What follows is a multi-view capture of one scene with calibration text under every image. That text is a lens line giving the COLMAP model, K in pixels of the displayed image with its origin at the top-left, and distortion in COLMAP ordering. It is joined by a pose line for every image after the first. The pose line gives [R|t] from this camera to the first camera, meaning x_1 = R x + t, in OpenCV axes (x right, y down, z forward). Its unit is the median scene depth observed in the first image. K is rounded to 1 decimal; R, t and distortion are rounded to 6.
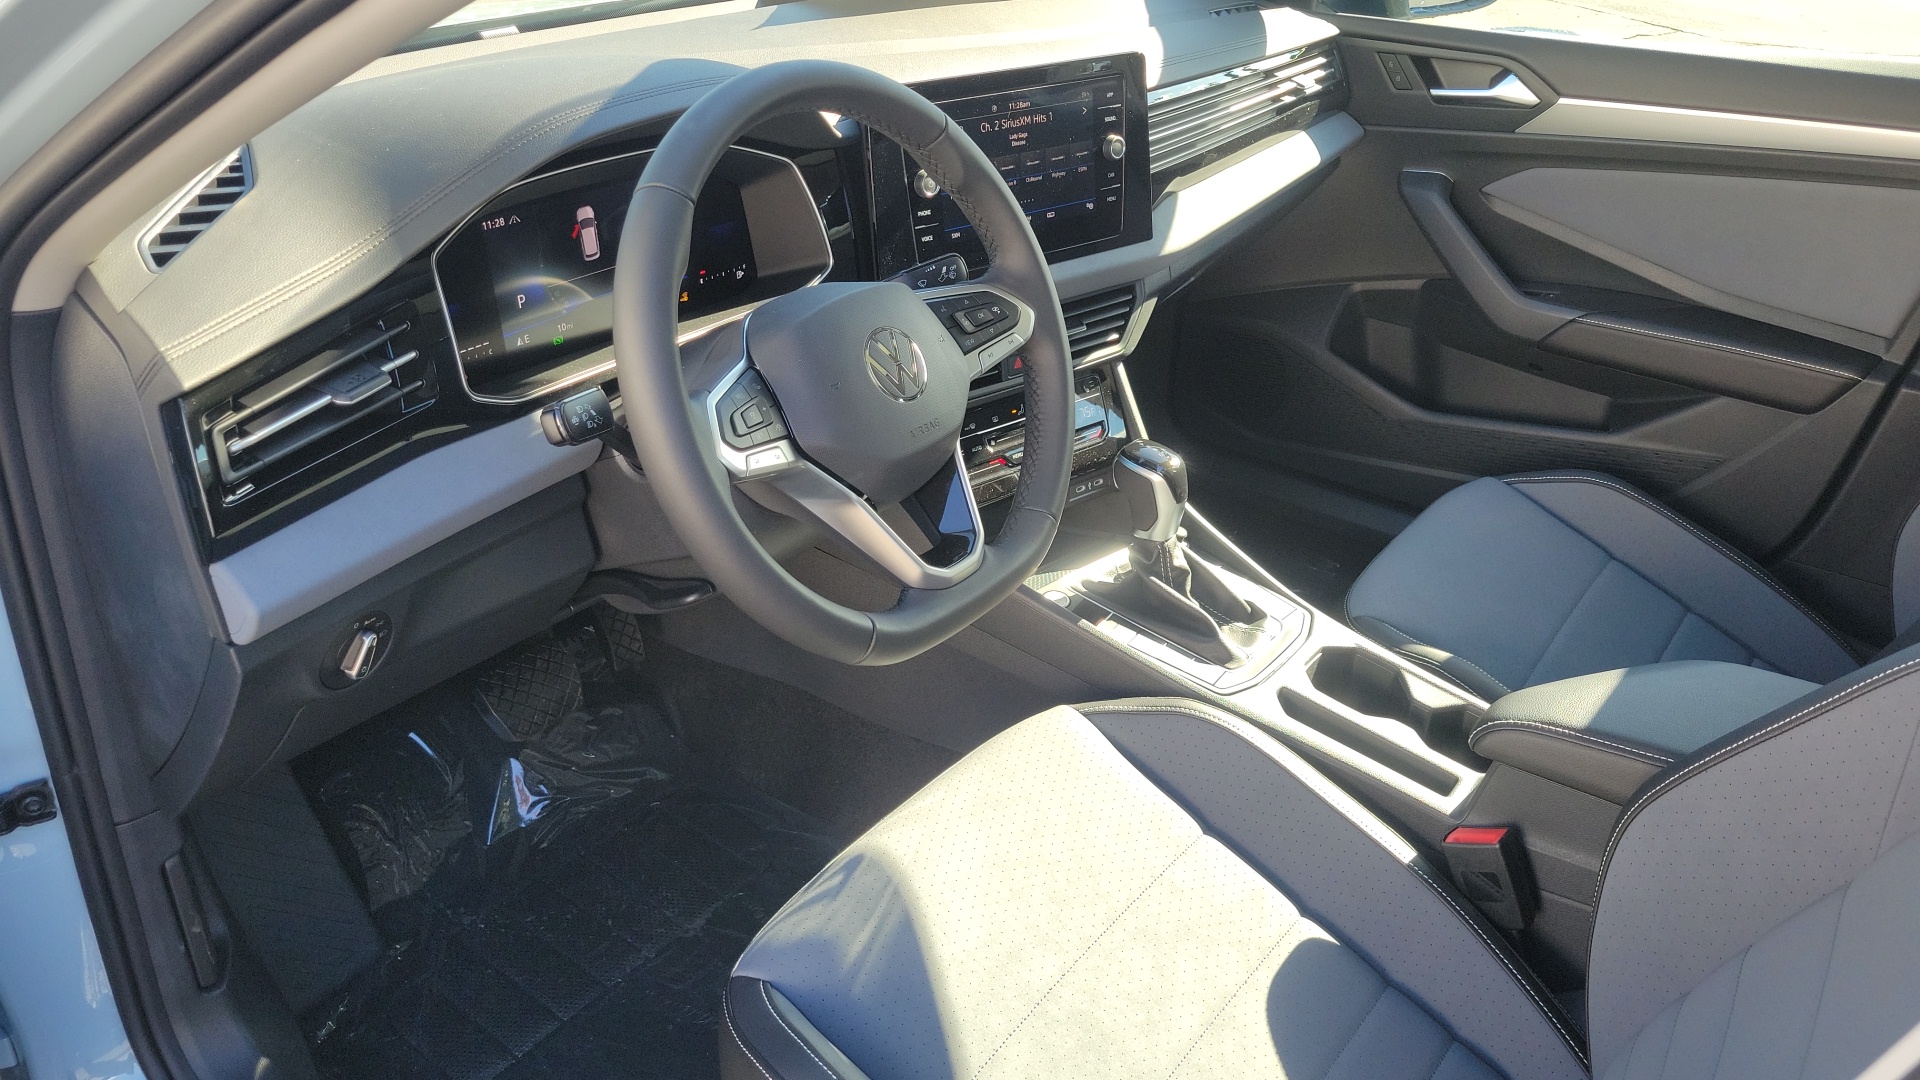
lens RADIAL K [[1448.9, 0, 965.1], [0, 1448.9, 547.4], [0, 0, 1]] dist [0.030162, 0.003079]
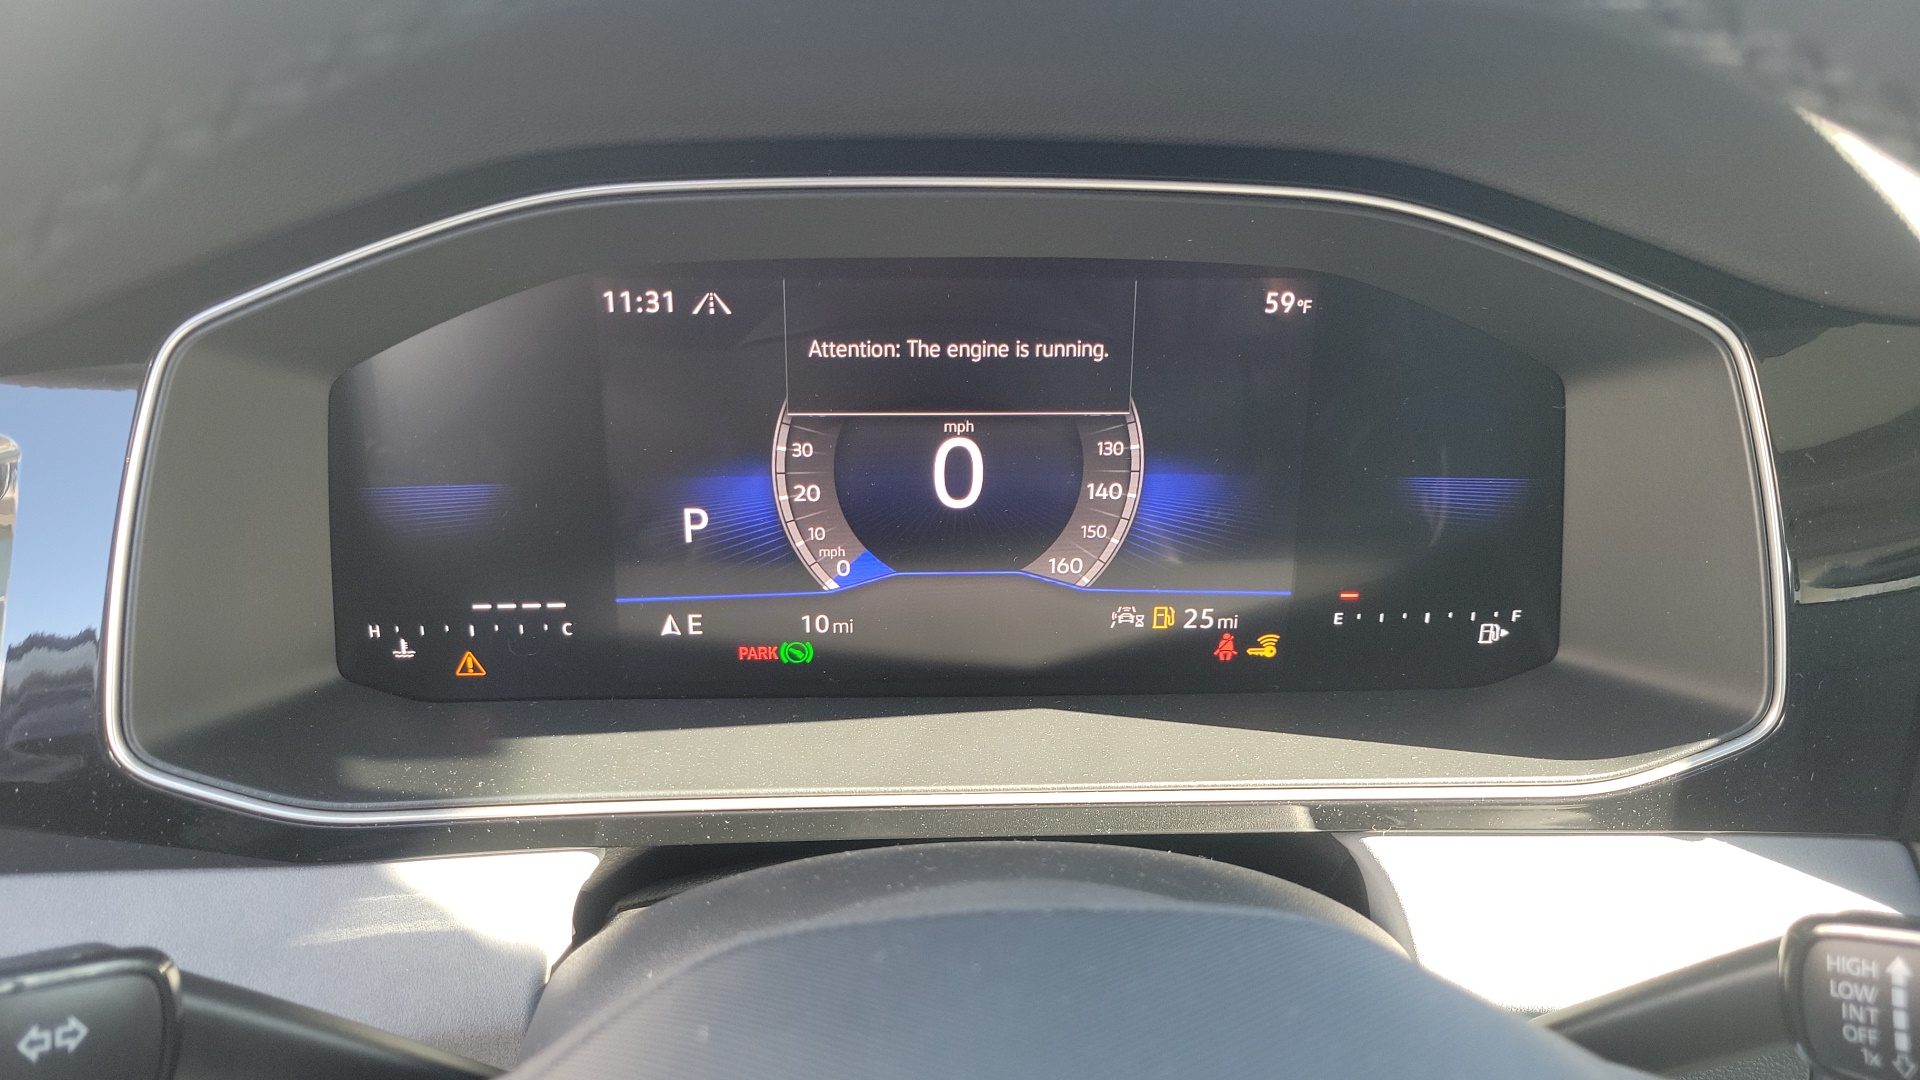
lens RADIAL K [[1448.9, 0, 965.1], [0, 1448.9, 547.4], [0, 0, 1]] dist [0.030162, 0.003079]
pose [[0.639655, 0.311746, -0.702607, -0.006497], [-0.370591, 0.925889, 0.073428, -0.170528], [0.673427, 0.213411, 0.707779, 0.627318]]
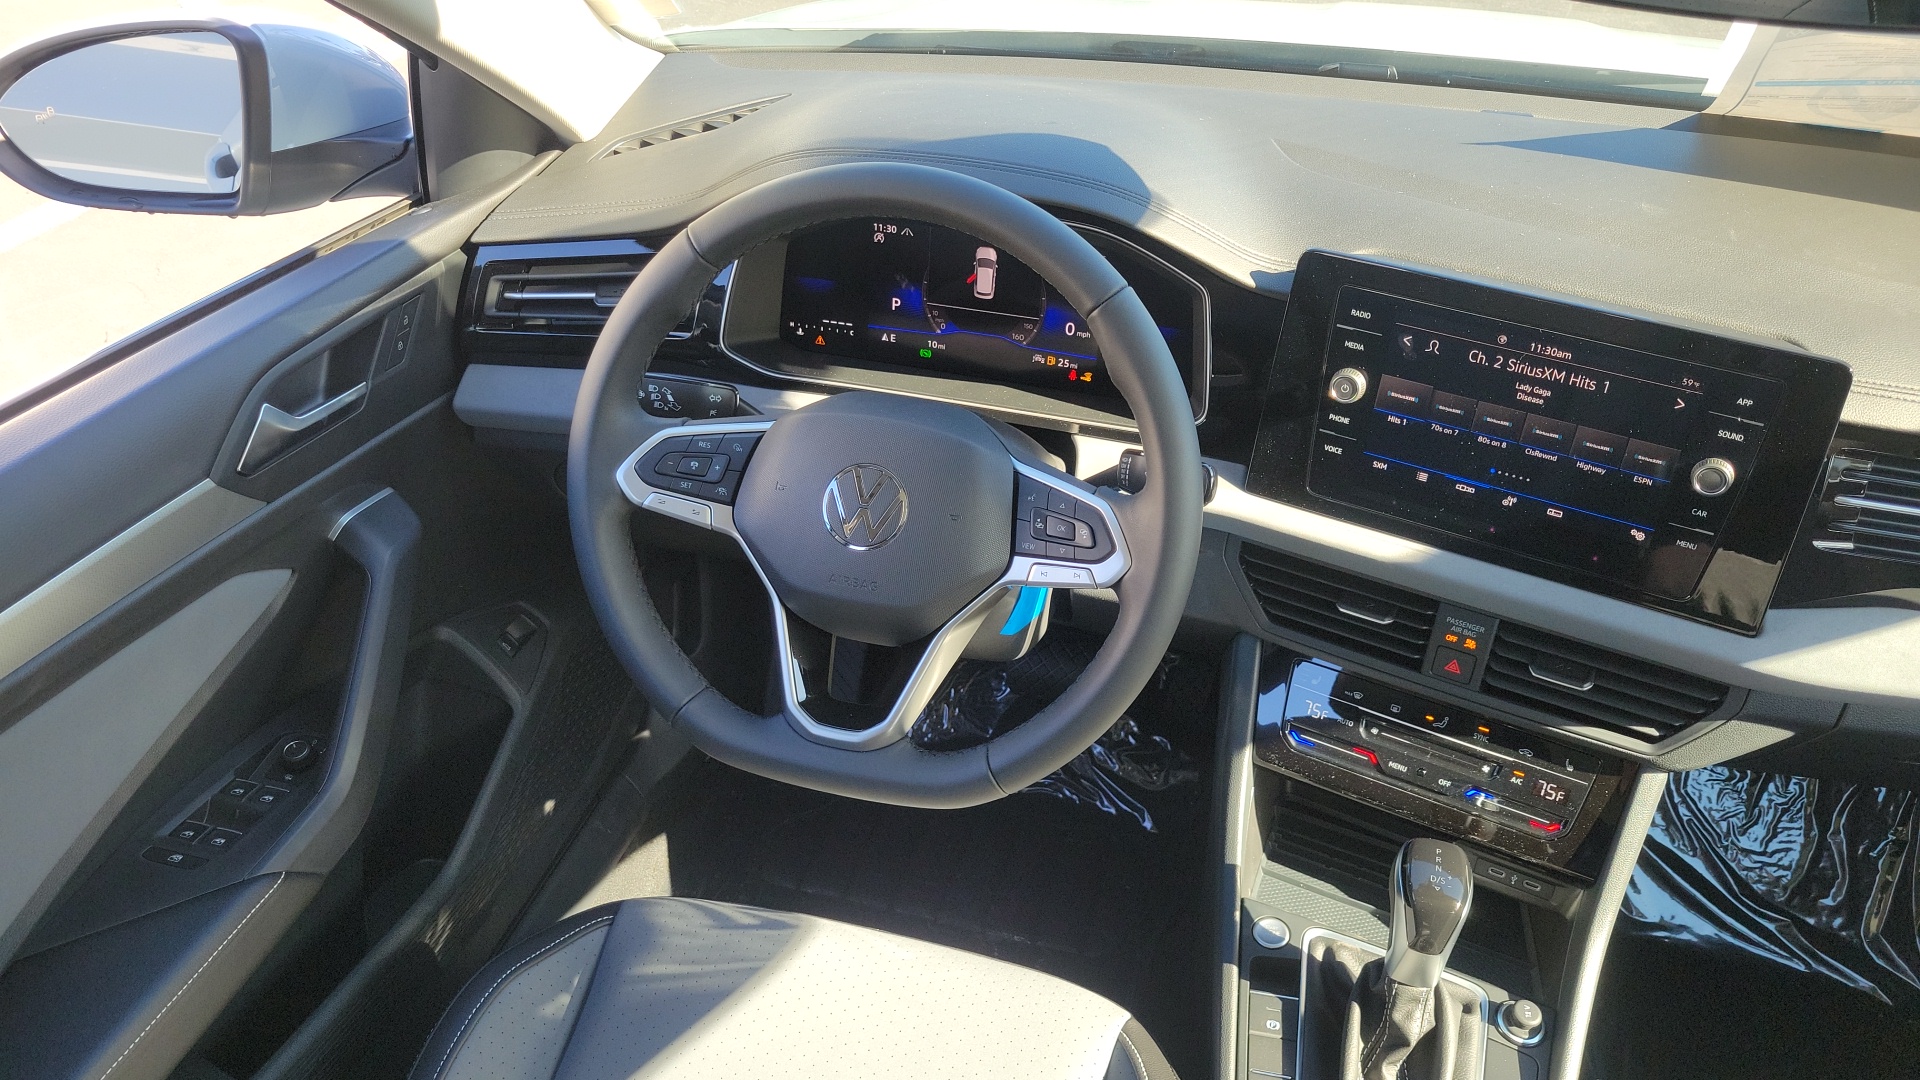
lens RADIAL K [[1392.2, 0, 983.1], [0, 1392.2, 530.7], [0, 0, 1]] dist [0.031375, 0.003227]
pose [[0.386026, 0.504192, -0.772512, 0.468899], [-0.469543, 0.828217, 0.305917, -0.296302], [0.794048, 0.244636, 0.556453, 0.414370]]
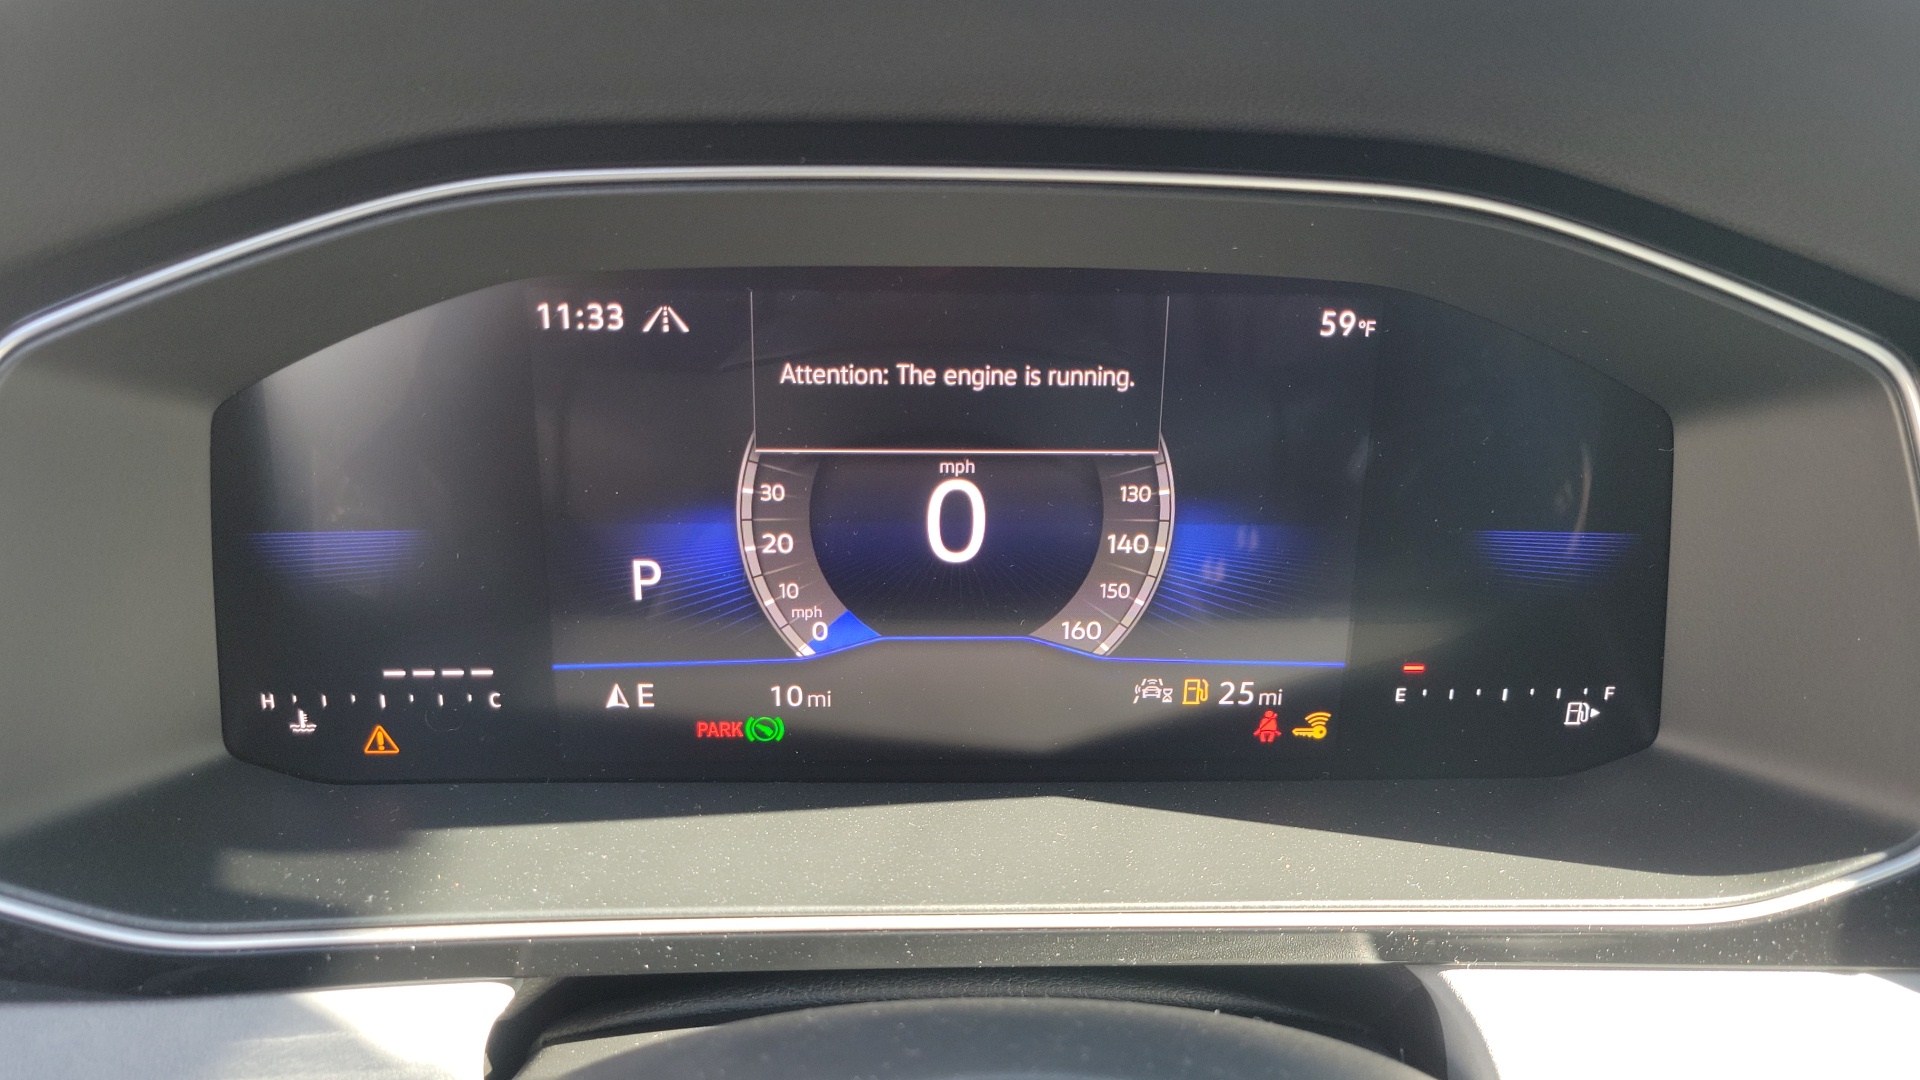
lens RADIAL K [[1466.8, 0, 958.7], [0, 1466.8, 558.0], [0, 0, 1]] dist [0.025651, 0.002067]
pose [[0.633007, 0.308178, -0.710161, -0.035804], [-0.378352, 0.923481, 0.063503, -0.172686], [0.675390, 0.228493, 0.701170, 0.654763]]
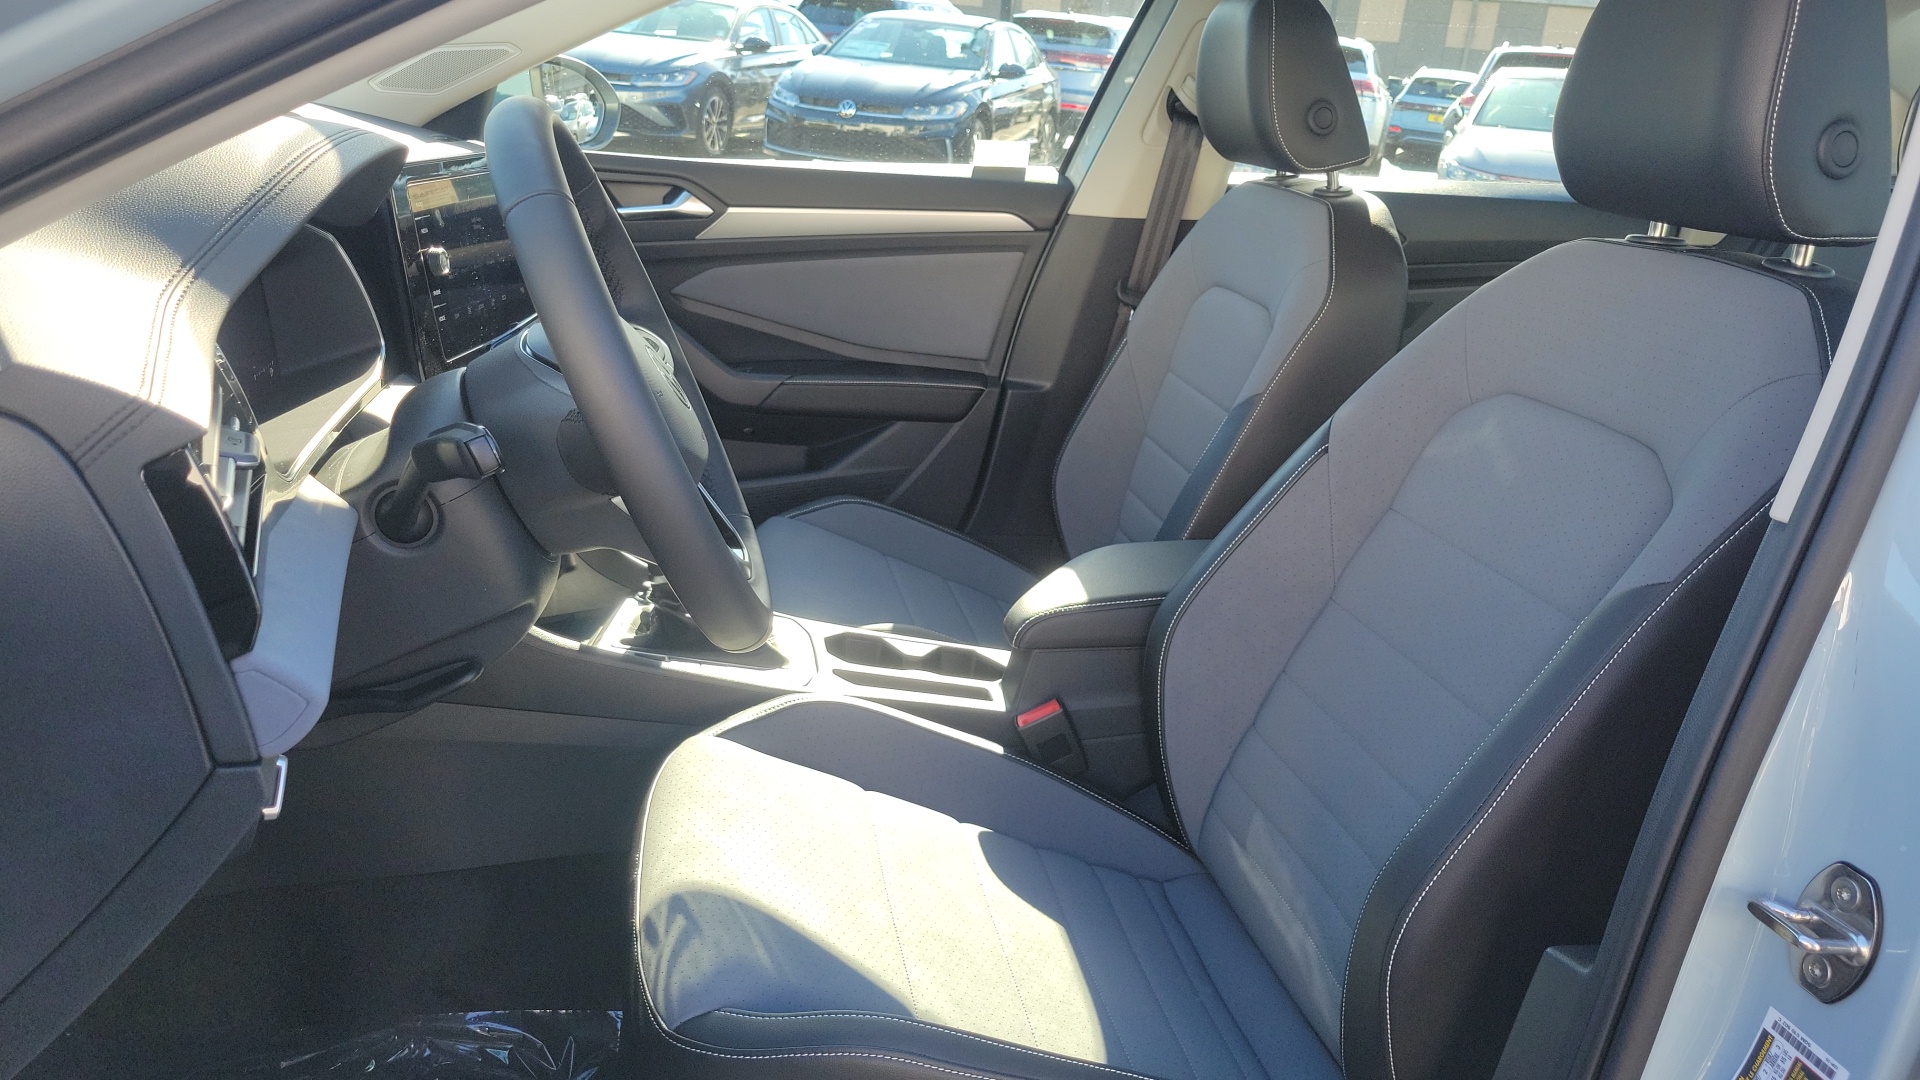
lens RADIAL K [[1448.9, 0, 965.1], [0, 1448.9, 547.4], [0, 0, 1]] dist [0.030162, 0.003079]
pose [[0.666532, -0.202606, 0.717416, -0.486179], [0.305986, 0.951911, -0.015453, 0.051972], [-0.679785, 0.229819, 0.696474, 0.106753]]
